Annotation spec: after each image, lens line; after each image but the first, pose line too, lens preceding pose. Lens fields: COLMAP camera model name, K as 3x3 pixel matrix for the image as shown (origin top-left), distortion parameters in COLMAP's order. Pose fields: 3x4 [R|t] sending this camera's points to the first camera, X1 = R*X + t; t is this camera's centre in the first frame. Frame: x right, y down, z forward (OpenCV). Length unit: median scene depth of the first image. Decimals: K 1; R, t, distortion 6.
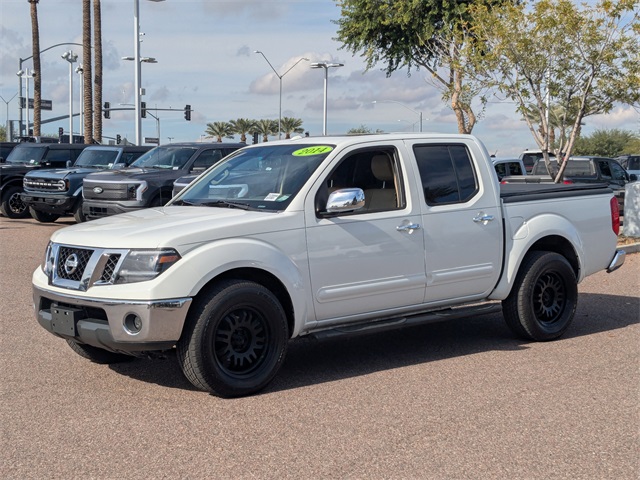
lens RADIAL K [[1041.1, 0, 320.0], [0, 1041.1, 240.0], [0, 0, 1]] dist [0.115641, -0.127931]
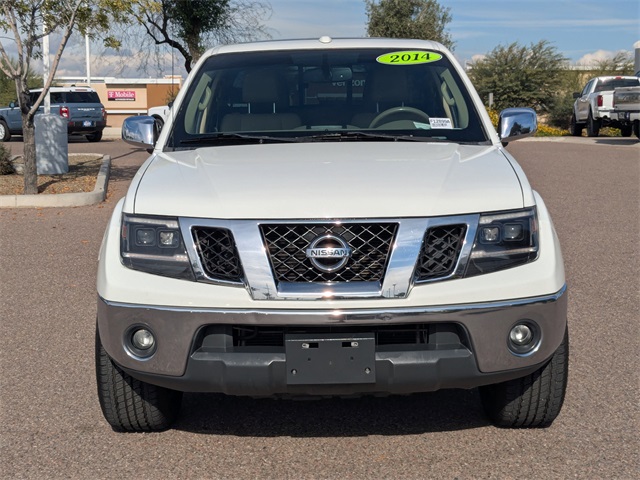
lens RADIAL K [[1041.1, 0, 320.0], [0, 1041.1, 240.0], [0, 0, 1]] dist [0.115641, -0.127931]
pose [[0.643175, -0.105614, 0.758401, -0.587968], [0.060207, 0.994351, 0.087413, -0.028851], [-0.763349, -0.010561, 0.645900, 0.592312]]
